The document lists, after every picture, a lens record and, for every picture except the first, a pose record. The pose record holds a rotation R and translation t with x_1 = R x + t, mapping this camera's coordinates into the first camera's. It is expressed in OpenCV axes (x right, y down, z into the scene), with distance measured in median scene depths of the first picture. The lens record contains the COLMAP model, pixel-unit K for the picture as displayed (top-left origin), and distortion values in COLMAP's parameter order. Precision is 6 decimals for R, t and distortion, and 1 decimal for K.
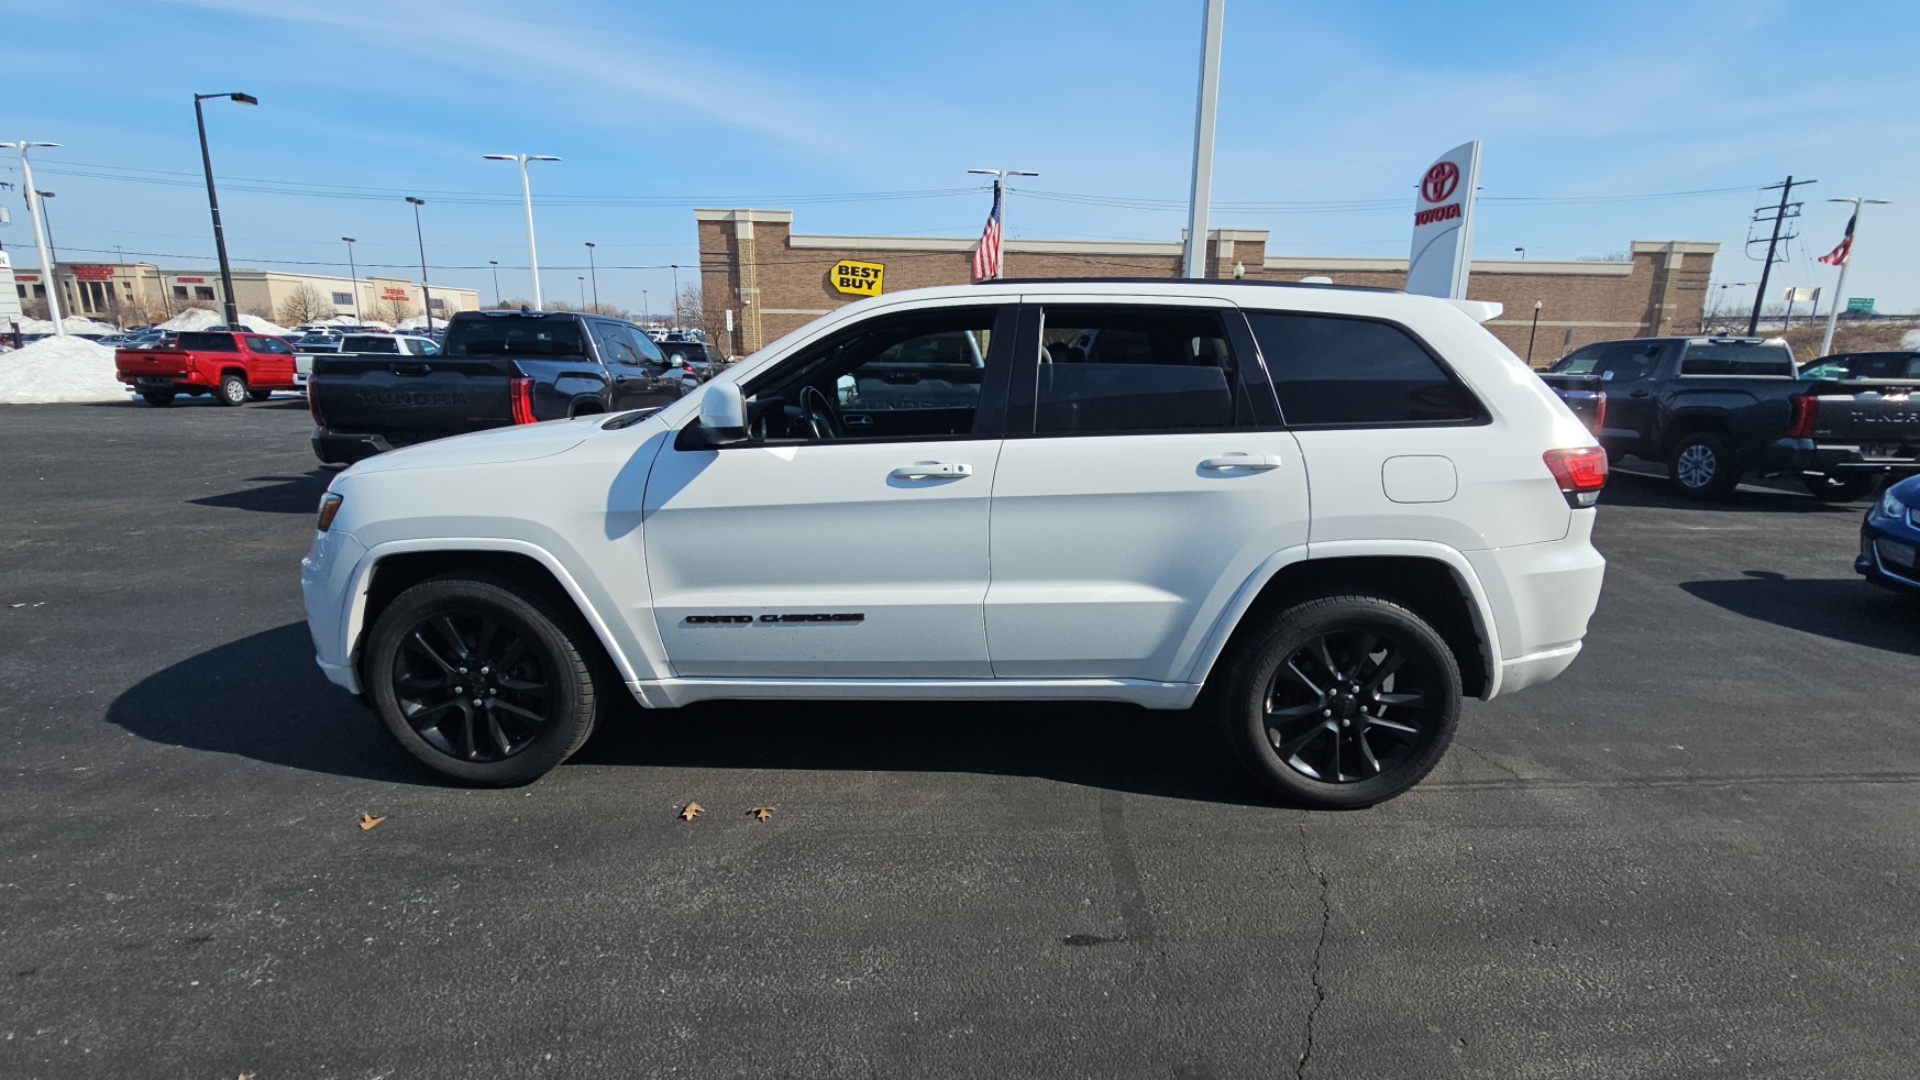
lens RADIAL K [[861.1, 0, 978.2], [0, 861.1, 534.7], [0, 0, 1]] dist [0.008283, -0.005975]
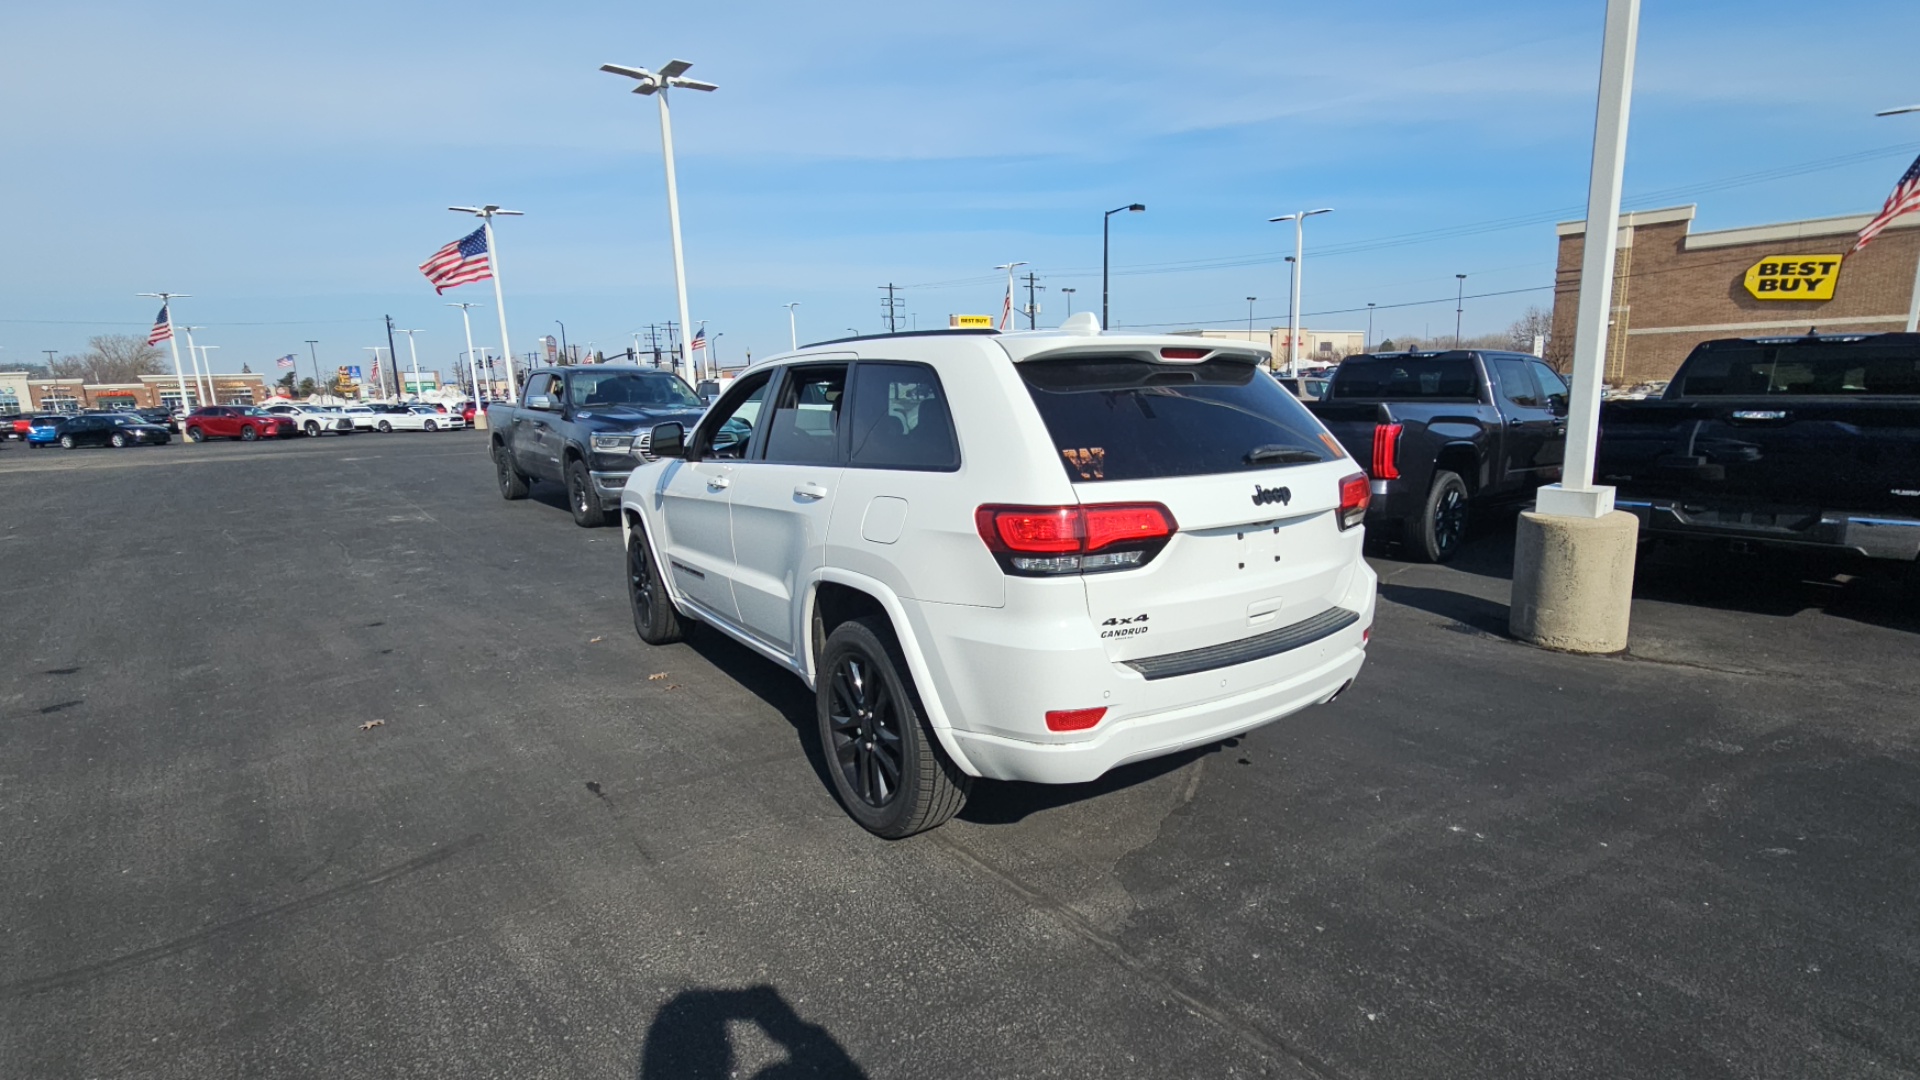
lens RADIAL K [[861.1, 0, 978.3], [0, 861.1, 532.8], [0, 0, 1]] dist [0.008283, -0.005975]
pose [[0.594601, 0.106966, -0.796874, 1.311922], [-0.139980, 0.989747, 0.028407, -0.087793], [0.791742, 0.094656, 0.603478, 0.446069]]
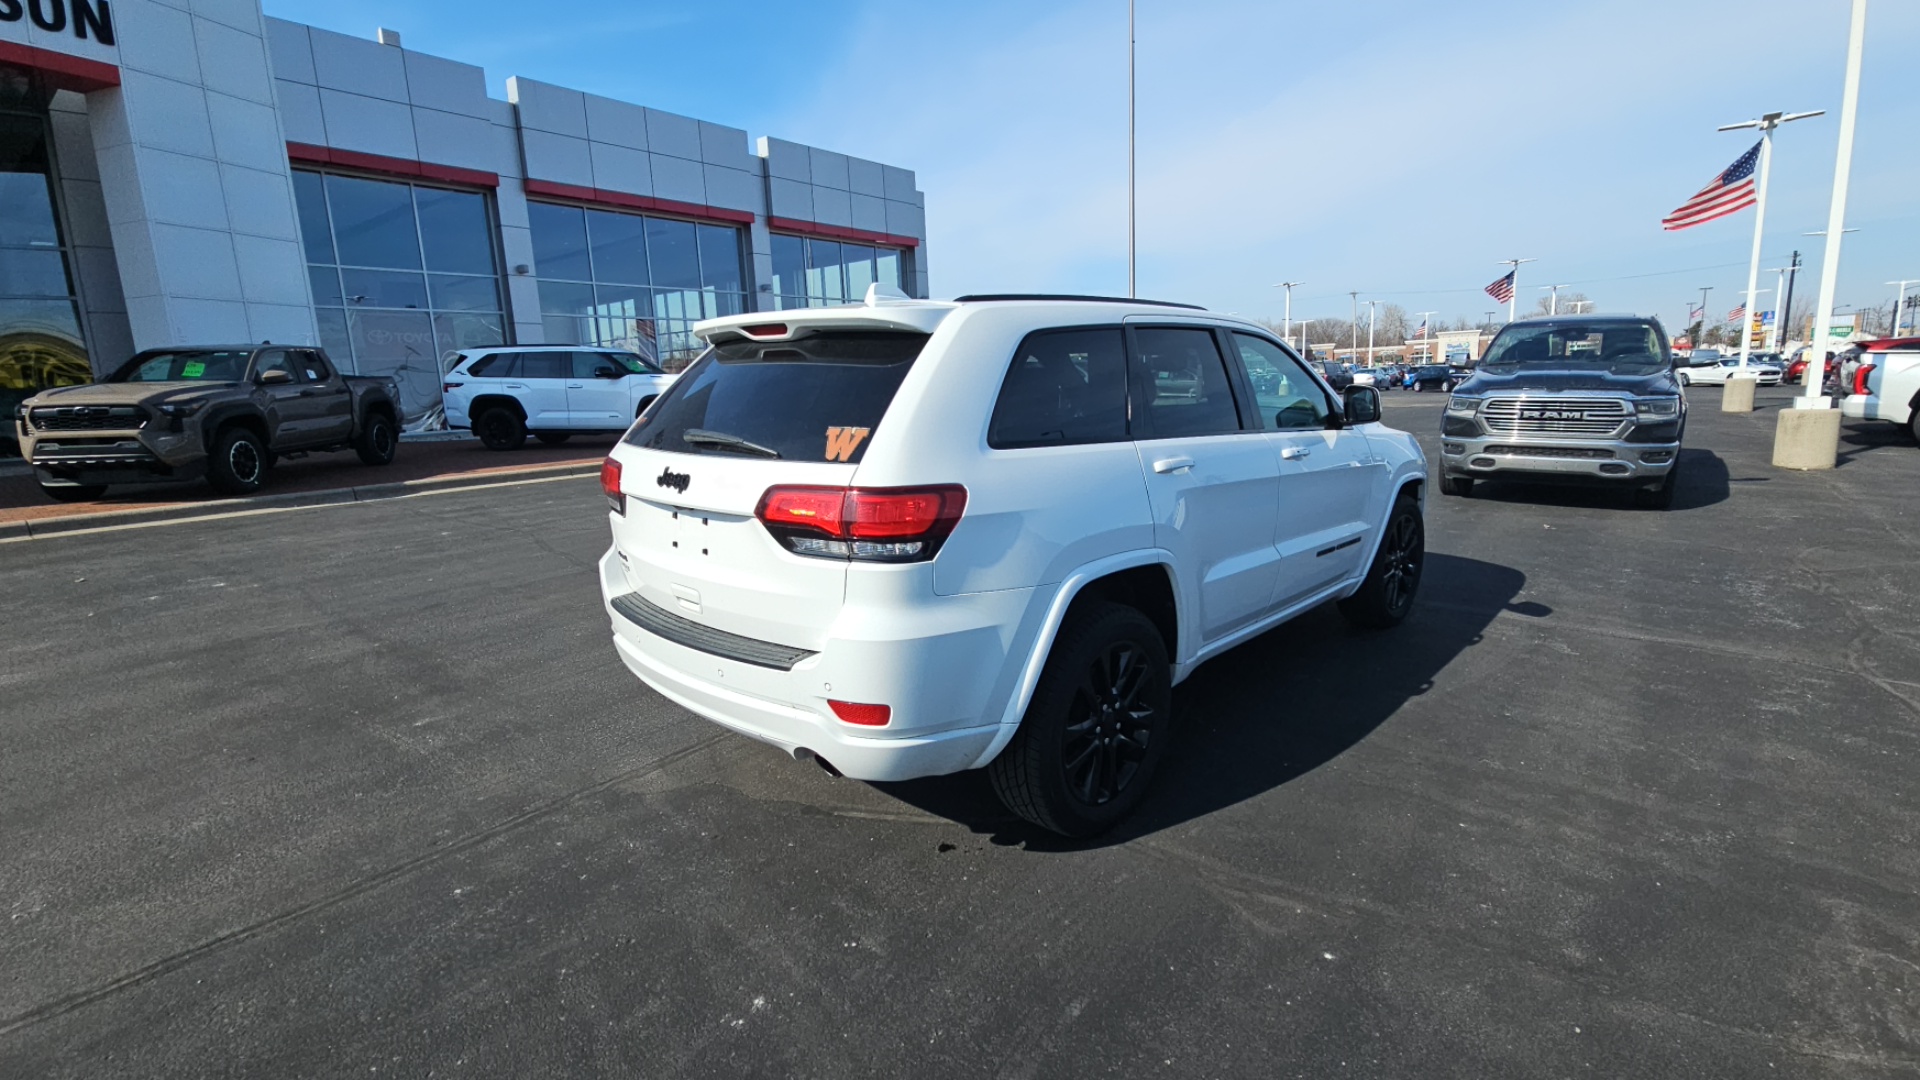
lens RADIAL K [[861.1, 0, 981.3], [0, 861.1, 536.7], [0, 0, 1]] dist [0.008283, -0.005975]
pose [[-0.660124, 0.144085, -0.737208, 1.219274], [-0.139923, 0.940666, 0.309143, -0.408589], [0.738009, 0.307225, -0.600796, 2.025526]]
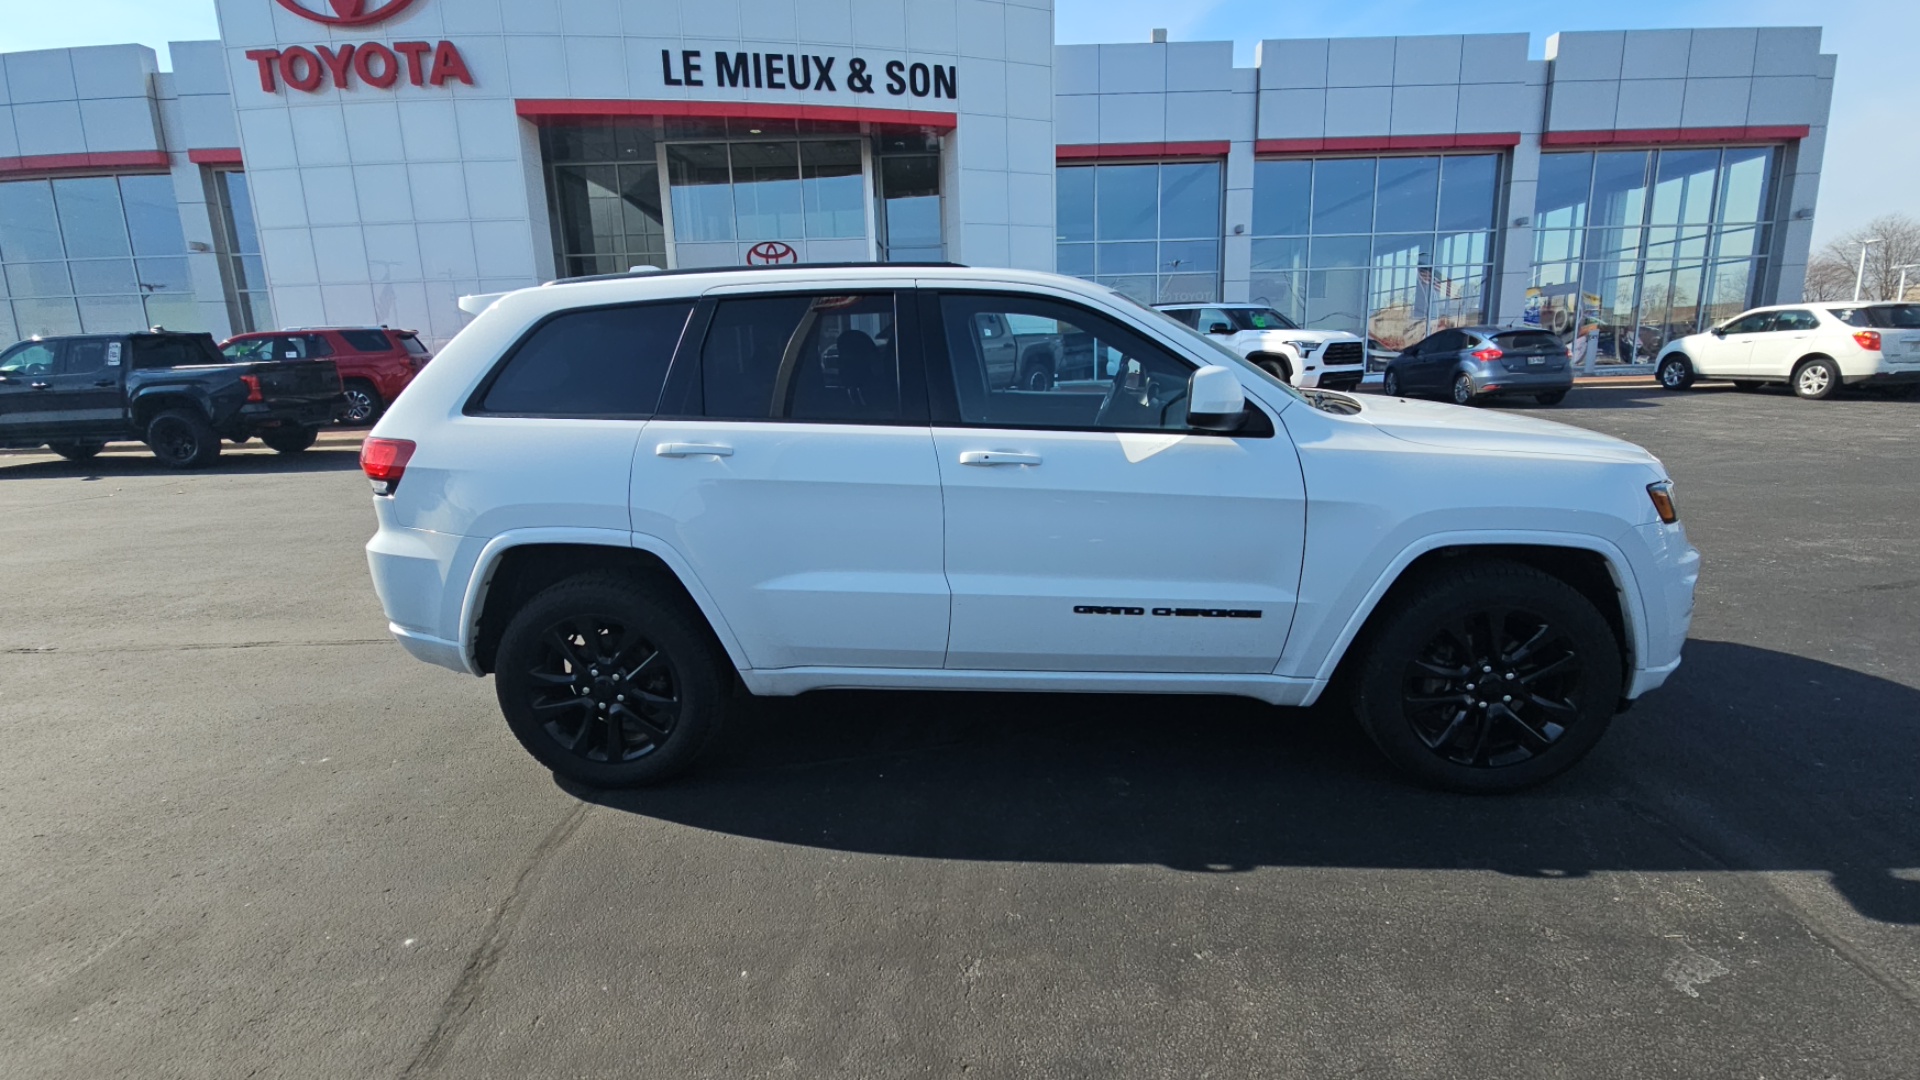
lens RADIAL K [[861.1, 0, 984.0], [0, 861.1, 542.0], [0, 0, 1]] dist [0.008283, -0.005975]
pose [[-0.998995, 0.001825, 0.044785, -0.060610], [0.020508, 0.907063, 0.420495, -0.501393], [-0.039855, 0.420991, -0.906189, 2.434978]]
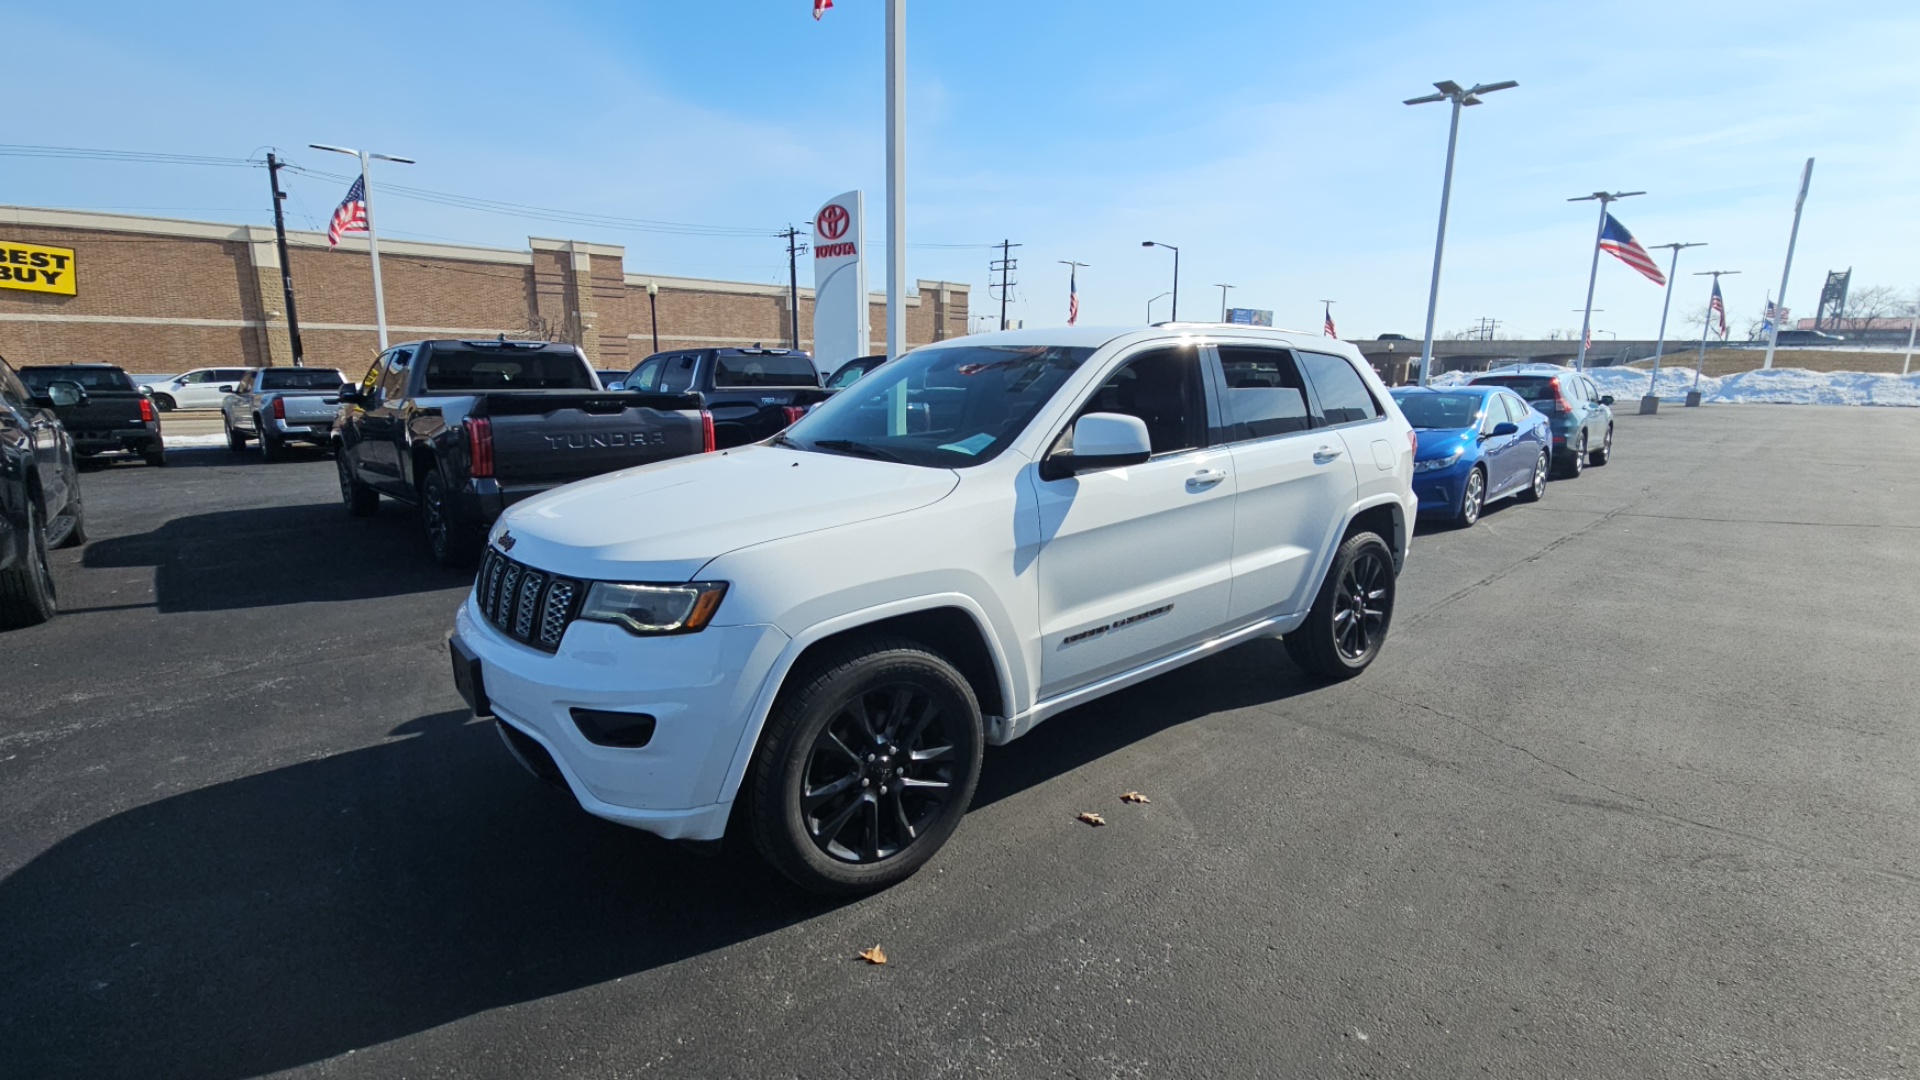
lens RADIAL K [[861.1, 0, 977.0], [0, 861.1, 535.5], [0, 0, 1]] dist [0.008283, -0.005975]
pose [[0.749379, -0.134013, 0.648438, -1.053394], [0.145403, 0.988706, 0.036299, -0.079186], [-0.645979, 0.067083, 0.760402, 0.262766]]
